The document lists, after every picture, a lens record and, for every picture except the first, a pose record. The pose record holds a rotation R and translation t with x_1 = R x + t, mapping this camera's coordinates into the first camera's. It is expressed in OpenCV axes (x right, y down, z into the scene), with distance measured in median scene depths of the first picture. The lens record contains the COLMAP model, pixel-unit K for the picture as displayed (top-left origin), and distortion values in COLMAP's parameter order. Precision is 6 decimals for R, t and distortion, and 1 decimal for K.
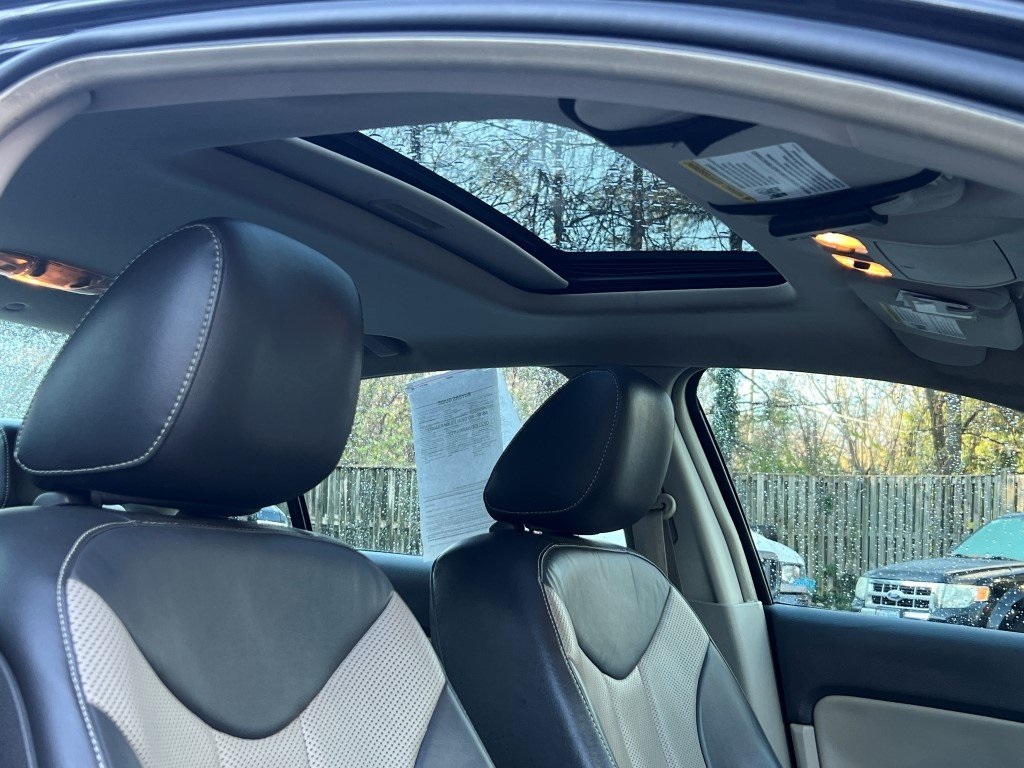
lens RADIAL K [[1264.4, 0, 512.0], [0, 1264.4, 384.0], [0, 0, 1]] dist [0.010450, 0.037373]
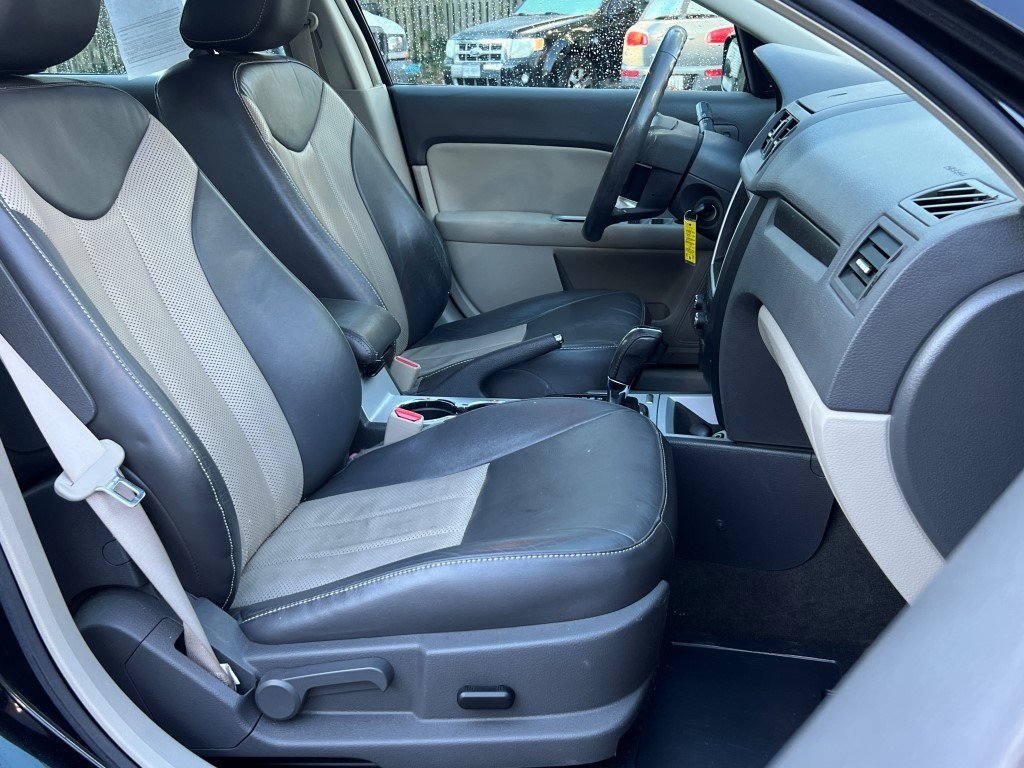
lens RADIAL K [[1032.2, 0, 512.0], [0, 1032.2, 384.0], [0, 0, 1]] dist [0.005836, -0.012603]
pose [[0.944125, -0.184393, 0.273181, -0.037650], [0.040923, 0.888026, 0.457969, -0.043042], [-0.327038, -0.421201, 0.845953, -0.137280]]
